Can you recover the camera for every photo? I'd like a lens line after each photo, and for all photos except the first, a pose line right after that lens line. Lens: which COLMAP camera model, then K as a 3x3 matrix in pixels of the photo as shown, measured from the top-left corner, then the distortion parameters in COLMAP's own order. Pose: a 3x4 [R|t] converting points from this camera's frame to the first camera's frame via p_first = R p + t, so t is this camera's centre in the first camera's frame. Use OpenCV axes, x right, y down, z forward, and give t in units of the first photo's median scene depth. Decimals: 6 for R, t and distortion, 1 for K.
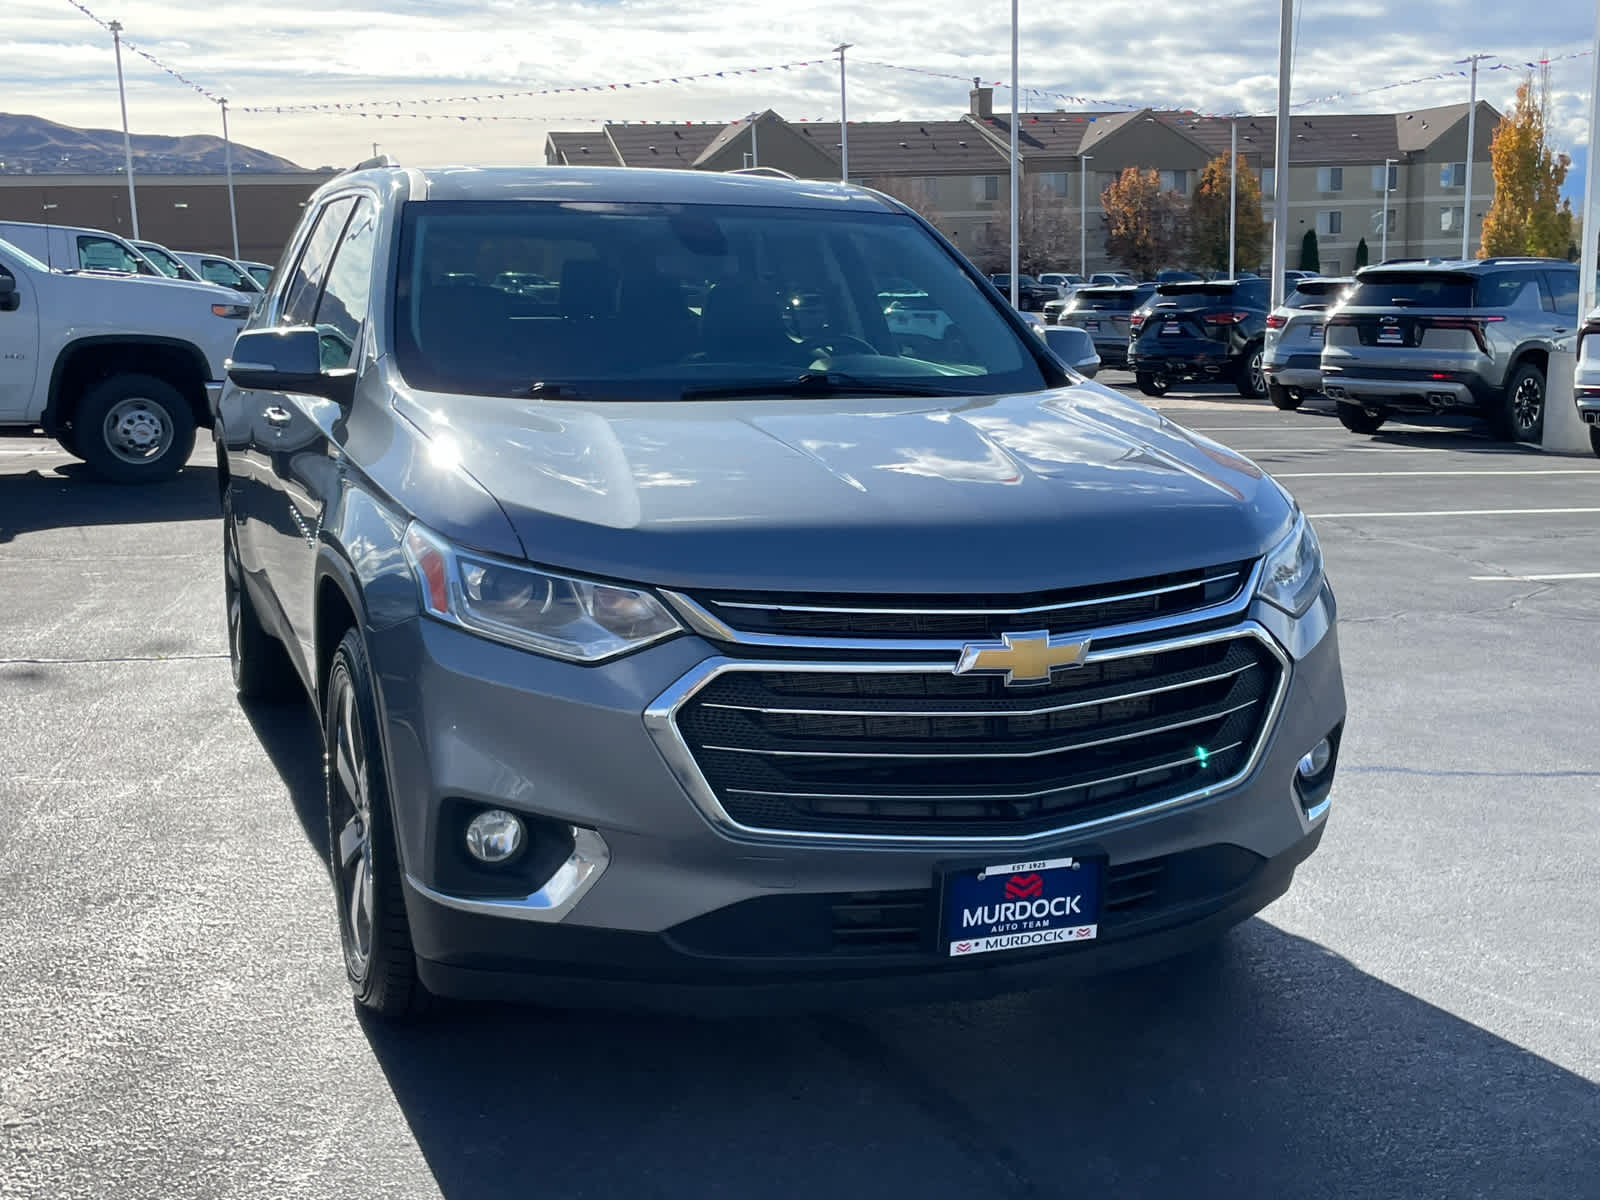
lens RADIAL K [[1915.4, 0, 803.8], [0, 1915.4, 645.9], [0, 0, 1]] dist [0.129433, -0.201762]
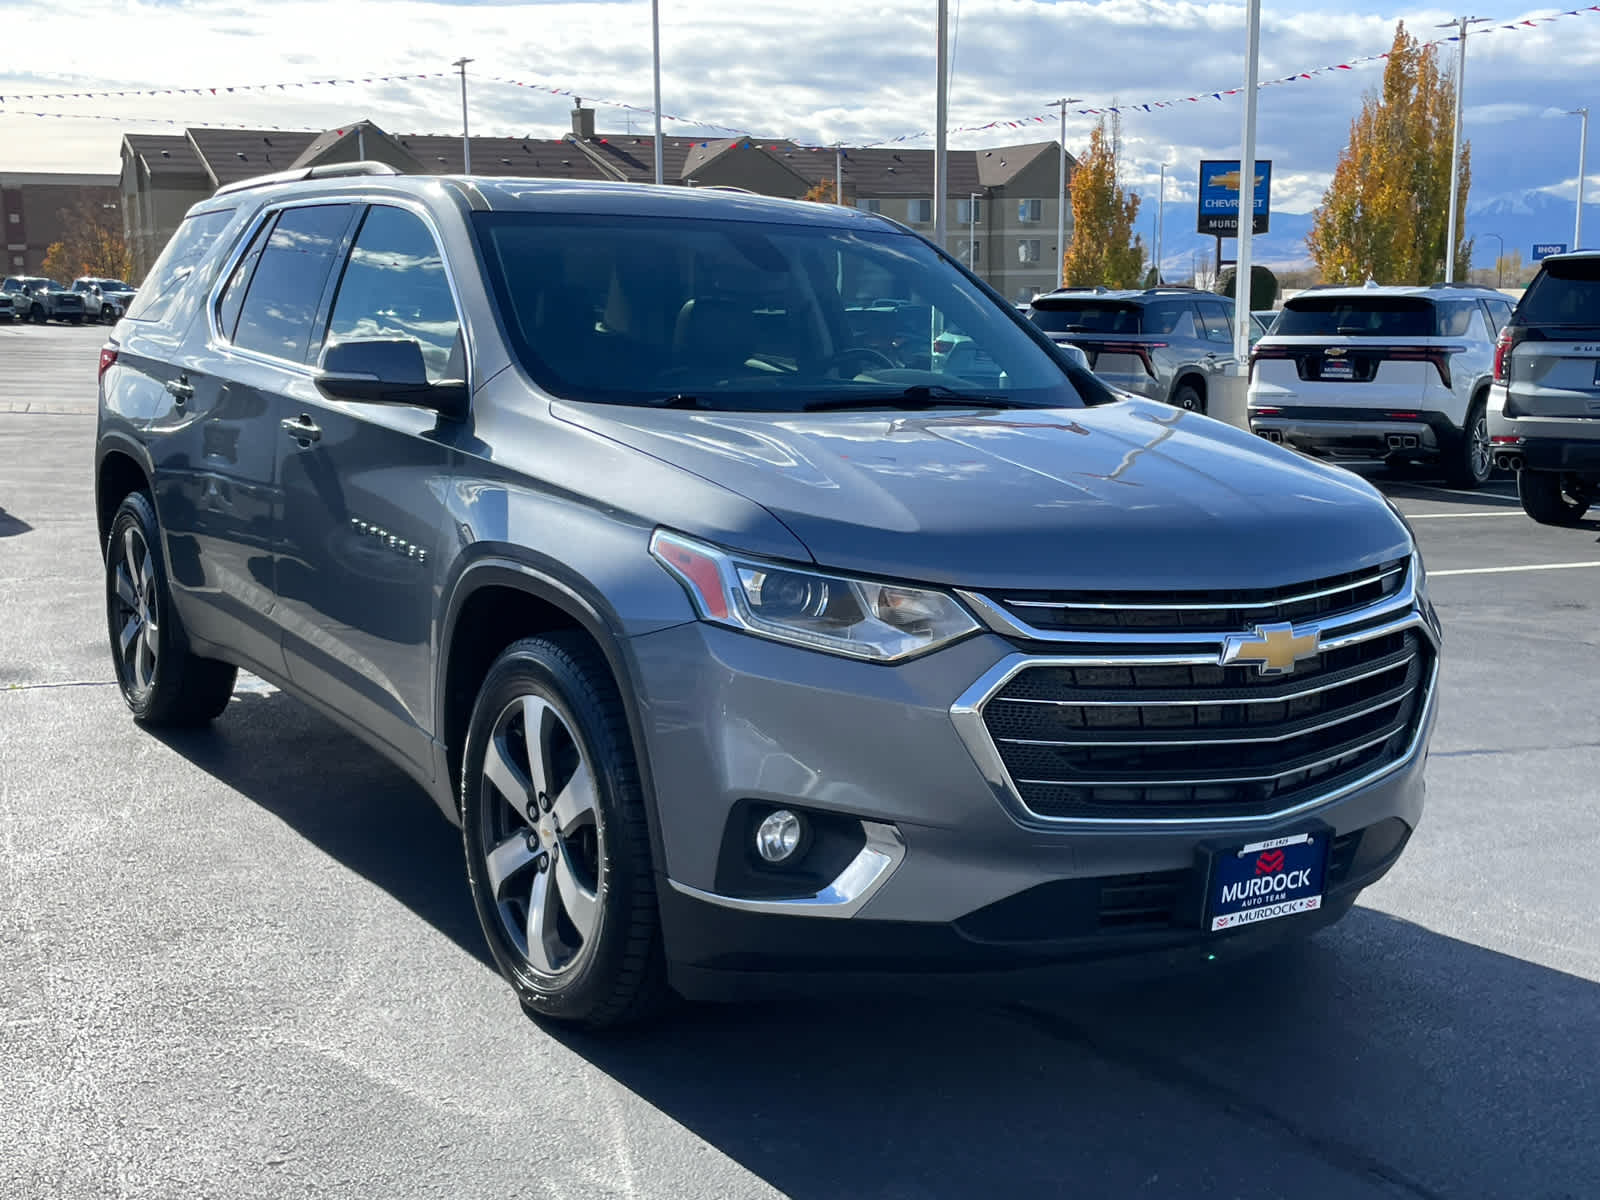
lens RADIAL K [[1915.4, 0, 803.8], [0, 1915.4, 645.9], [0, 0, 1]] dist [0.129433, -0.201762]
pose [[0.976257, -0.023842, 0.215298, -0.313839], [0.026056, 0.999633, -0.007448, 0.005286], [-0.215042, 0.012881, 0.976520, 0.005505]]
